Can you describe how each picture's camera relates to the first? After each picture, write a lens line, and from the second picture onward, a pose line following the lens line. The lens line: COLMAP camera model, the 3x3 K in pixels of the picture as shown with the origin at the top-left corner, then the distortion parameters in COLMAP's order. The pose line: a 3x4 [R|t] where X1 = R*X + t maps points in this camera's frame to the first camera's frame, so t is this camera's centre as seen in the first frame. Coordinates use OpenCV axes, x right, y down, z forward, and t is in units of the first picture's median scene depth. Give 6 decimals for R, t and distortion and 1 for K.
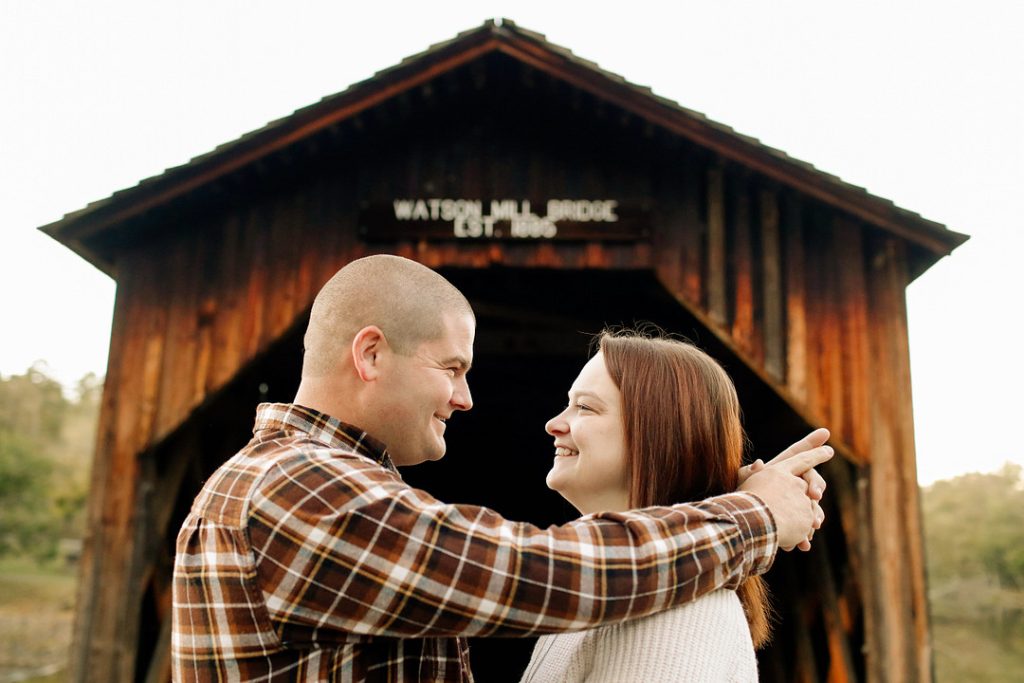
lens RADIAL K [[1002.2, 0, 512.0], [0, 1002.2, 341.5], [0, 0, 1]] dist [-0.048348, 0.006699]
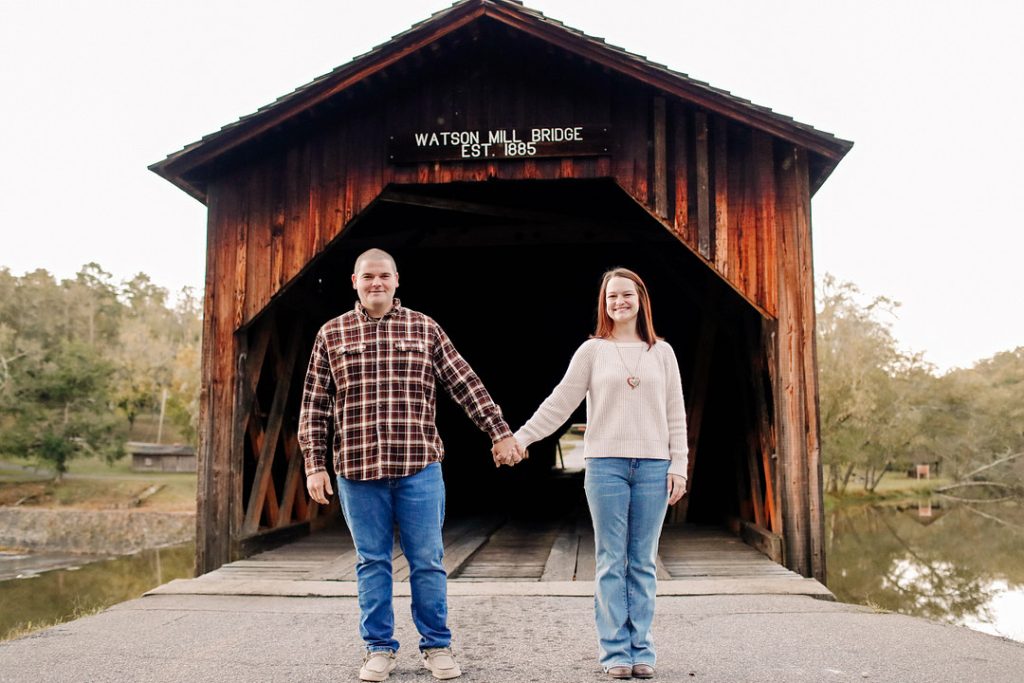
lens RADIAL K [[1160.9, 0, 512.0], [0, 1160.9, 341.5], [0, 0, 1]] dist [-0.066144, 0.056898]
pose [[0.996739, -0.033918, -0.073213, 0.114200], [0.041262, 0.994006, 0.101241, -0.017977], [0.069340, -0.103932, 0.992164, -0.534316]]
